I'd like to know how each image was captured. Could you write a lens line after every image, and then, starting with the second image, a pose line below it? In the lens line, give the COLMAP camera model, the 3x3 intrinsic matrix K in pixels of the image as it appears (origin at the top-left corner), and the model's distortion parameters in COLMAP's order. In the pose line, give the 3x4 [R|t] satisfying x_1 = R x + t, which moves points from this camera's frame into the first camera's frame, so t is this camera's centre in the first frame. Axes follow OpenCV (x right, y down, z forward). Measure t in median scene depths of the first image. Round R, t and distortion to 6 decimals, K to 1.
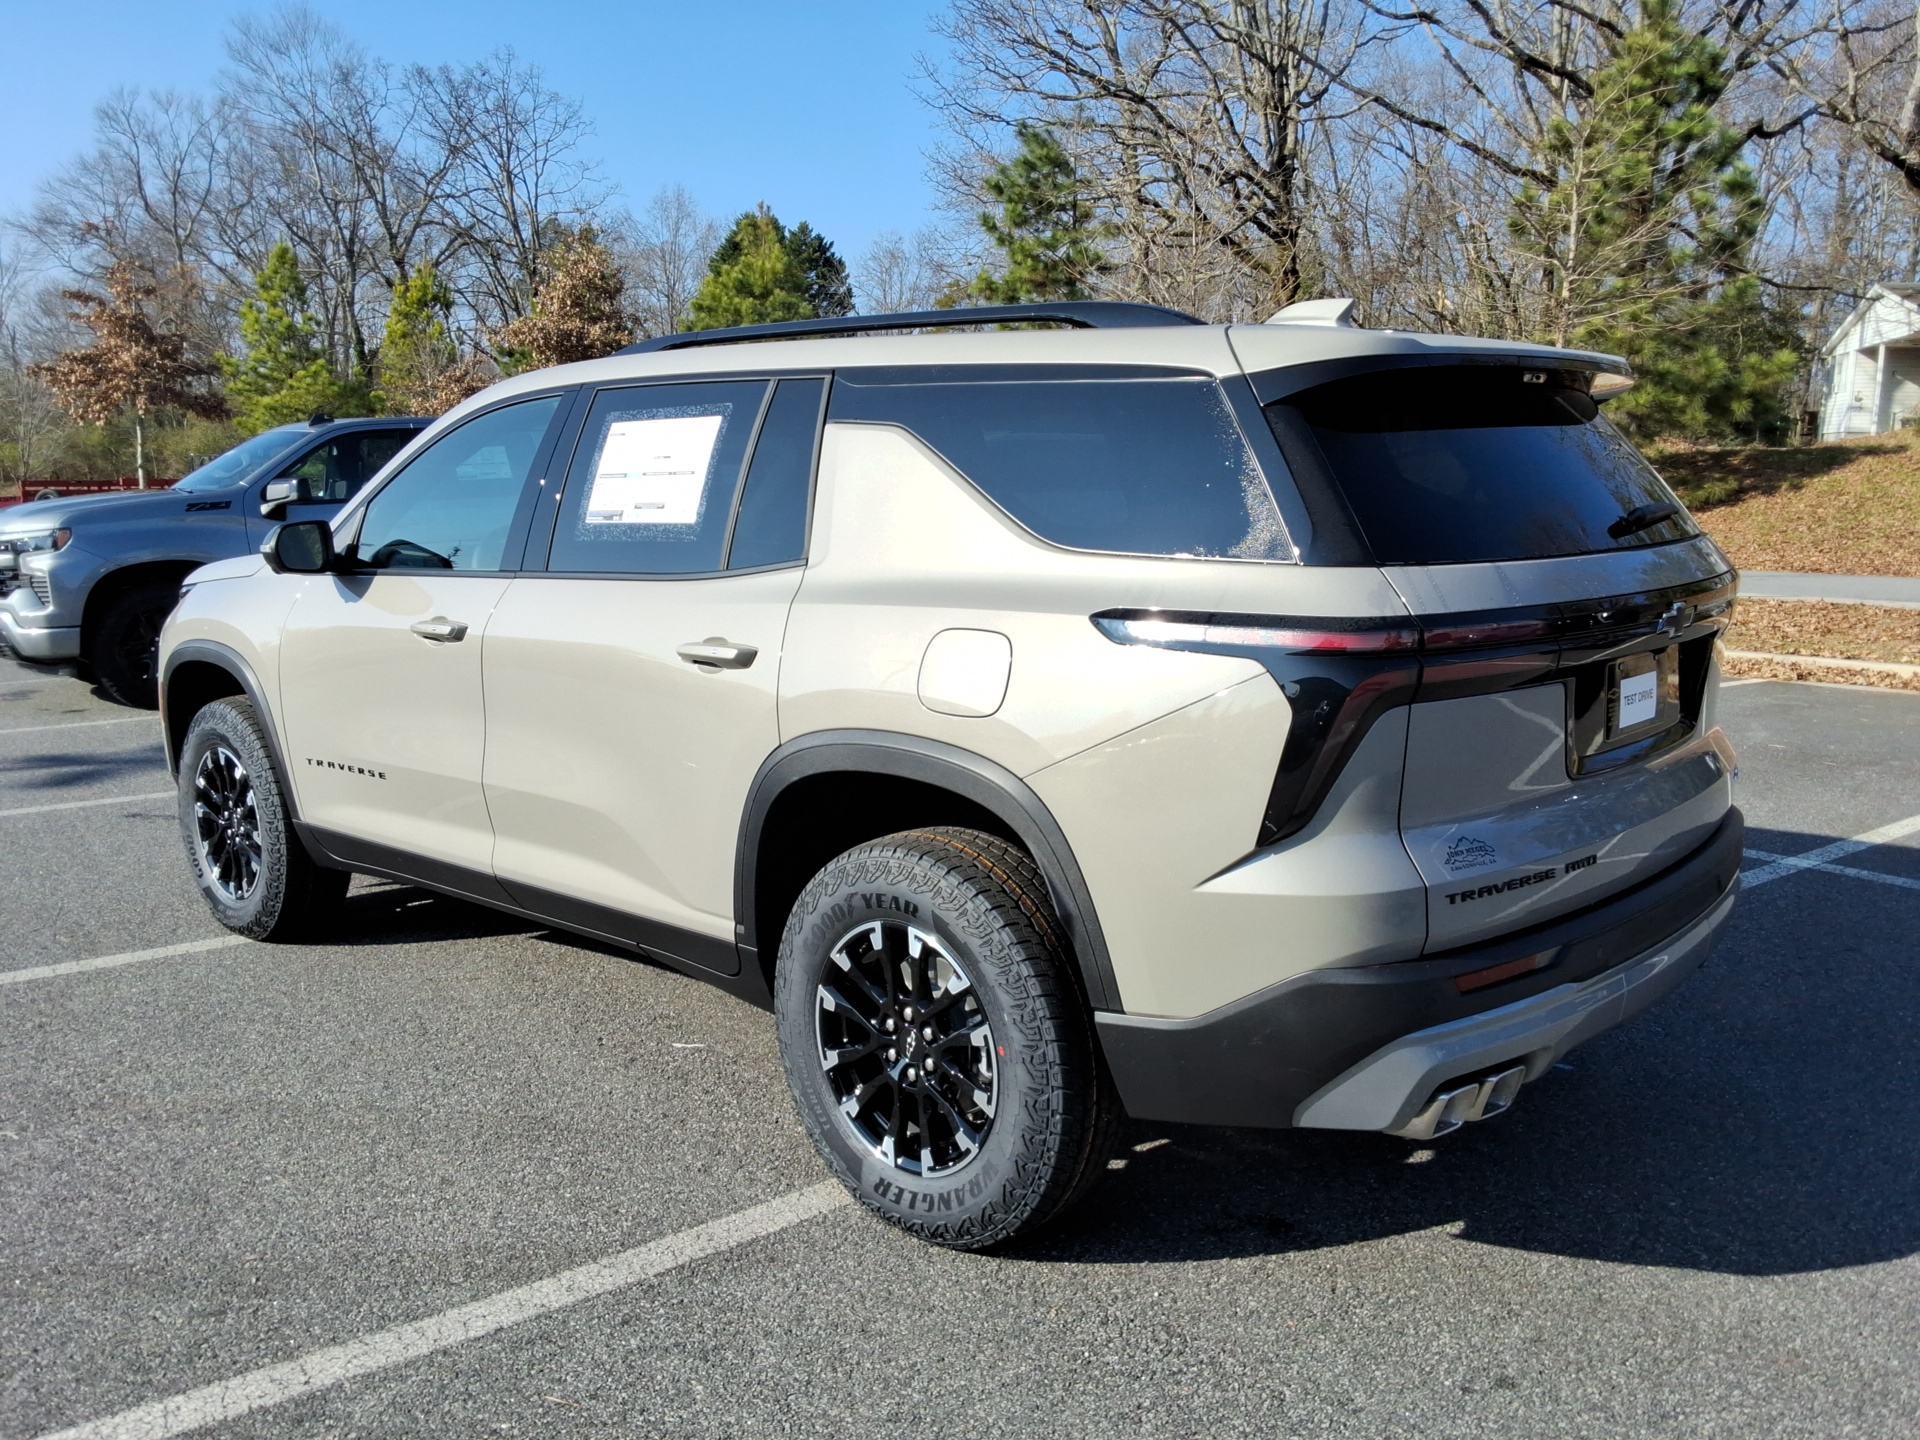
lens RADIAL K [[1542.8, 0, 980.2], [0, 1542.8, 701.7], [0, 0, 1]] dist [0.109542, -0.163939]
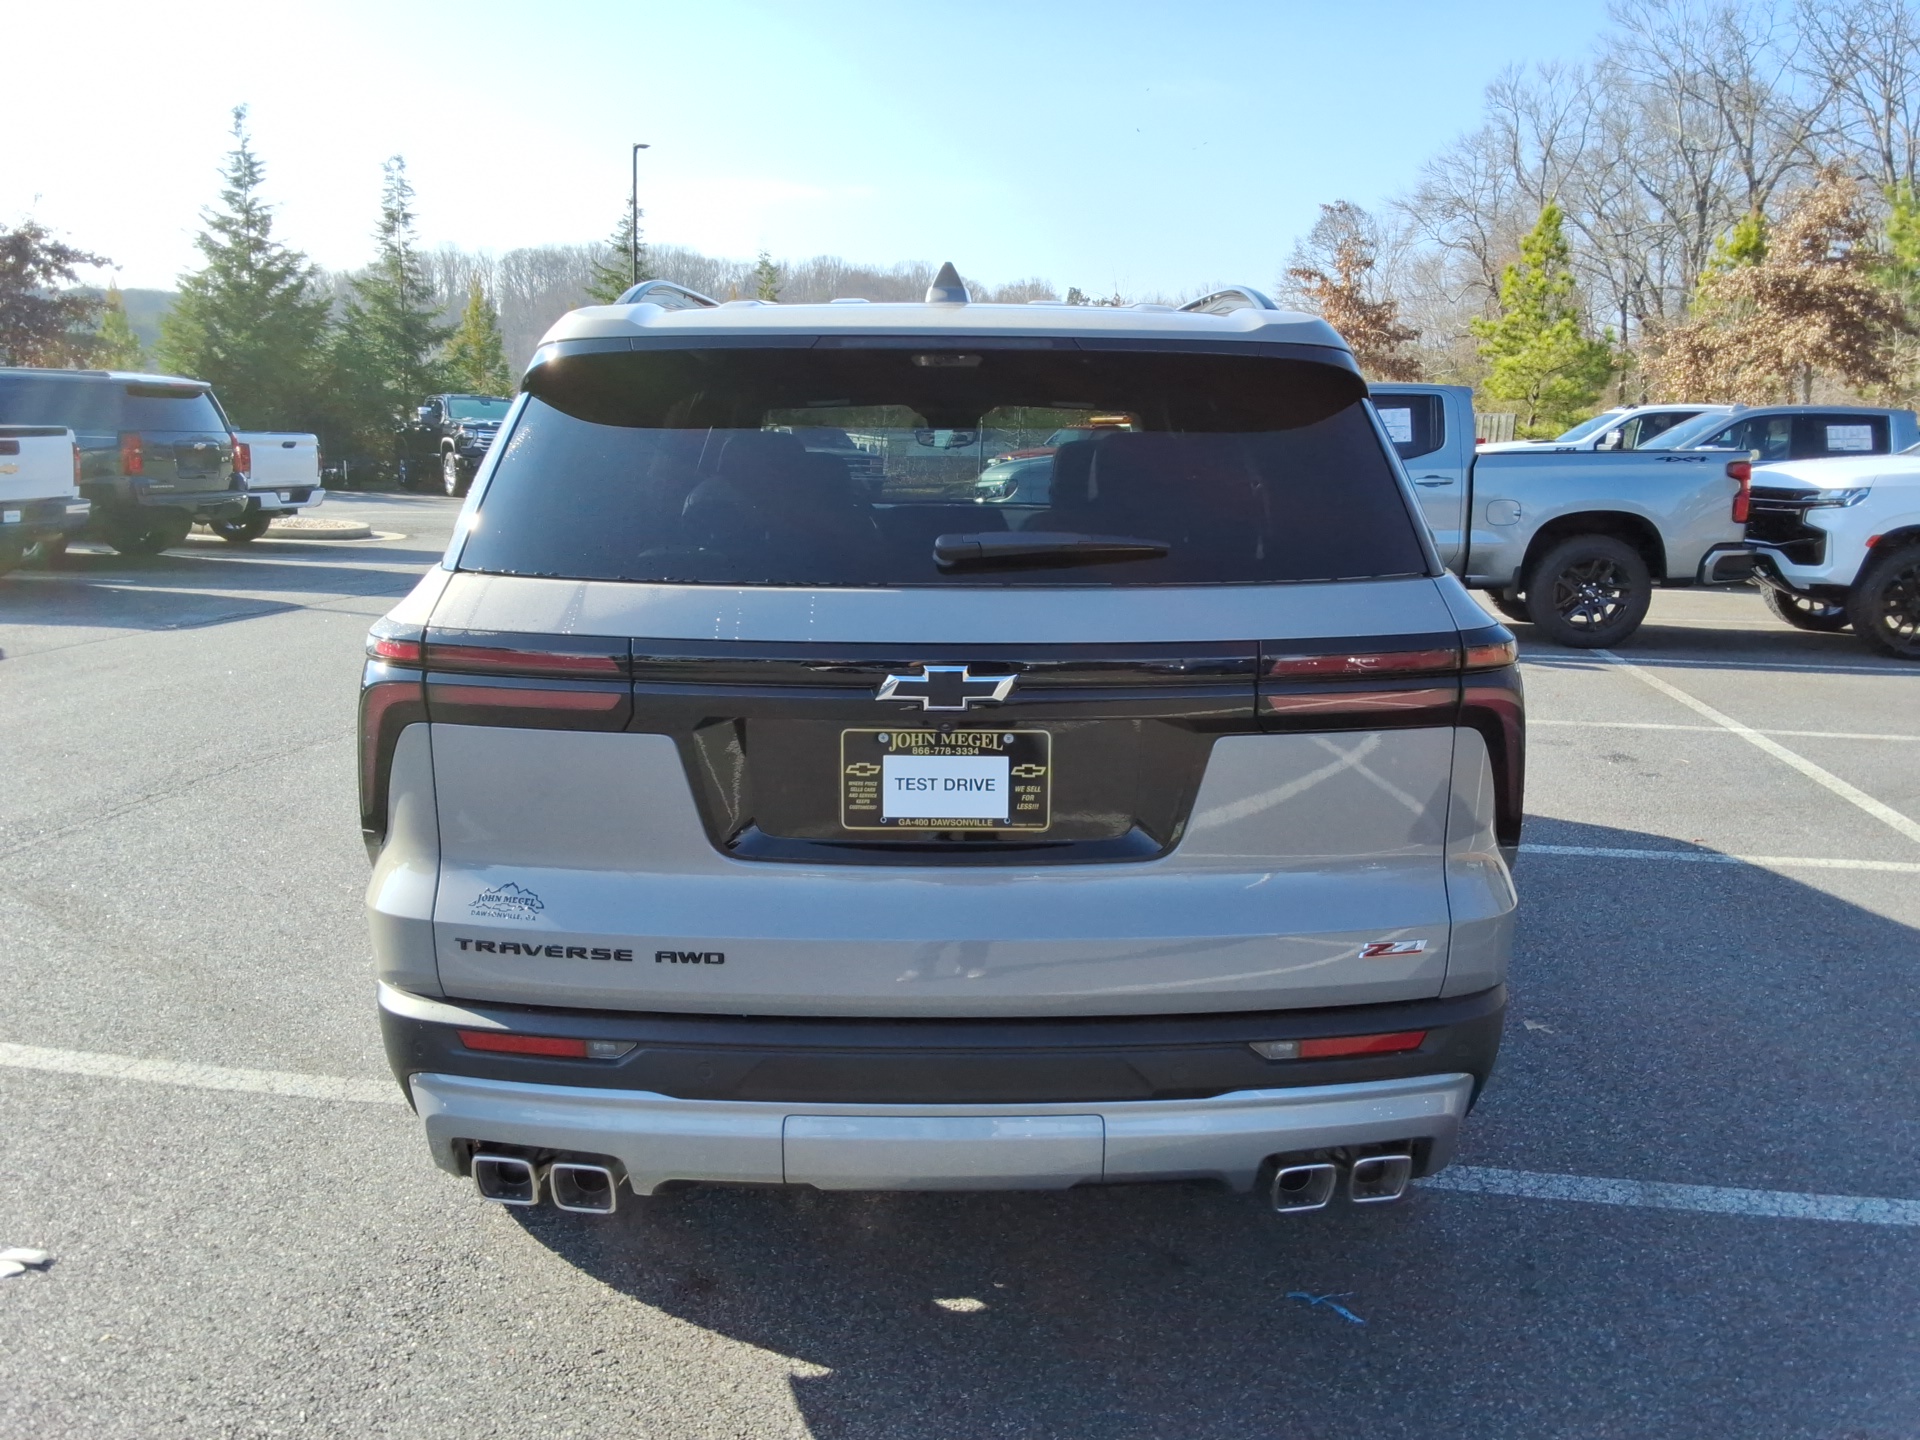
lens RADIAL K [[1542.8, 0, 978.7], [0, 1542.8, 700.1], [0, 0, 1]] dist [0.109542, -0.163939]
pose [[0.679434, 0.146175, -0.719029, 0.910019], [-0.127512, 0.988566, 0.080480, -0.099981], [0.722572, 0.037004, 0.690305, 0.465829]]
